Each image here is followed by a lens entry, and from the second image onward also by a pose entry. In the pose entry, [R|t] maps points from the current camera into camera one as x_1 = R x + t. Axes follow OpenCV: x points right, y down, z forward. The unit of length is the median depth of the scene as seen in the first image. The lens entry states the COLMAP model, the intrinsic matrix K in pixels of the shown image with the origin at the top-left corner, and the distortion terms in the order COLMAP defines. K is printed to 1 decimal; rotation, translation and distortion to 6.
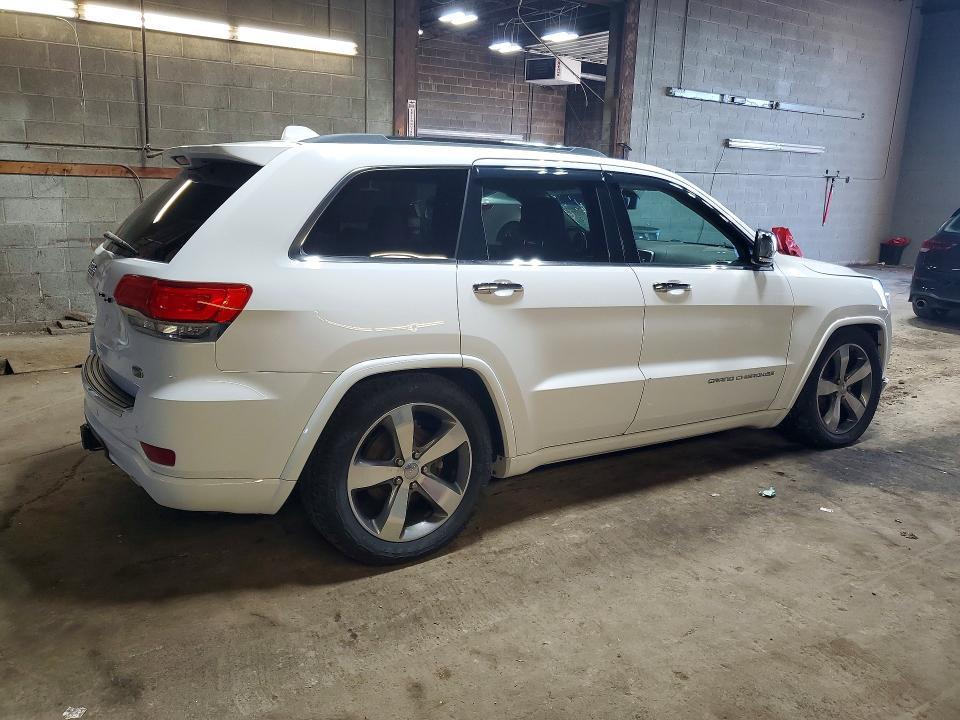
lens RADIAL K [[726.4, 0, 481.1], [0, 726.4, 345.7], [0, 0, 1]] dist [0.014498, 0.008318]
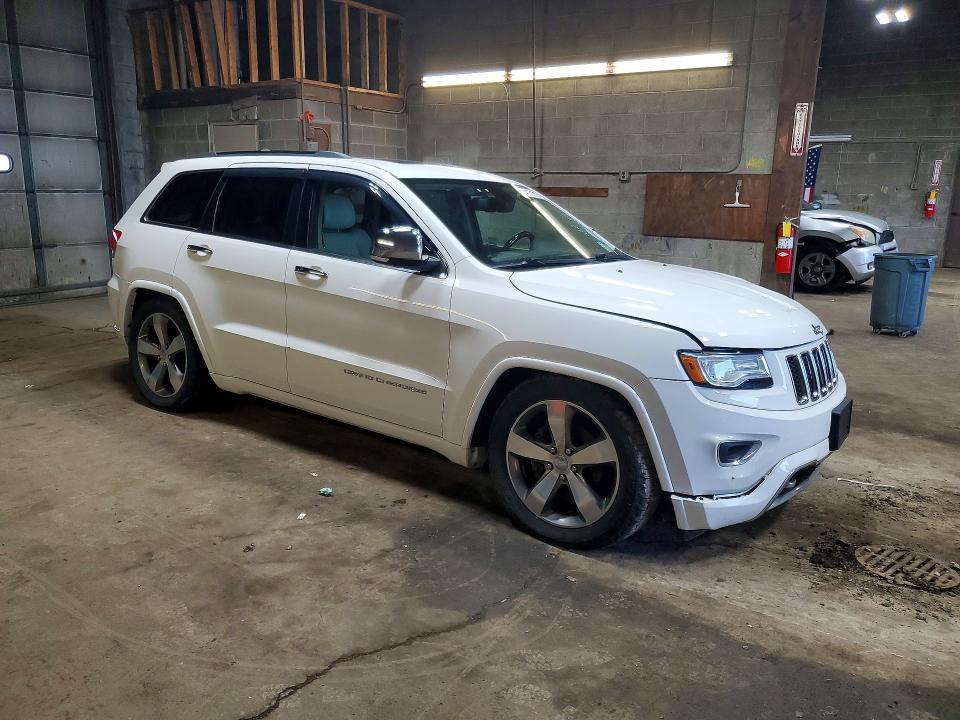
lens RADIAL K [[744.4, 0, 482.1], [0, 744.4, 354.1], [0, 0, 1]] dist [0.013876, 0.004576]
pose [[0.379725, 0.180935, -0.907233, 1.328566], [-0.216019, 0.970918, 0.103221, -0.123696], [0.899525, 0.156784, 0.407767, 0.738658]]
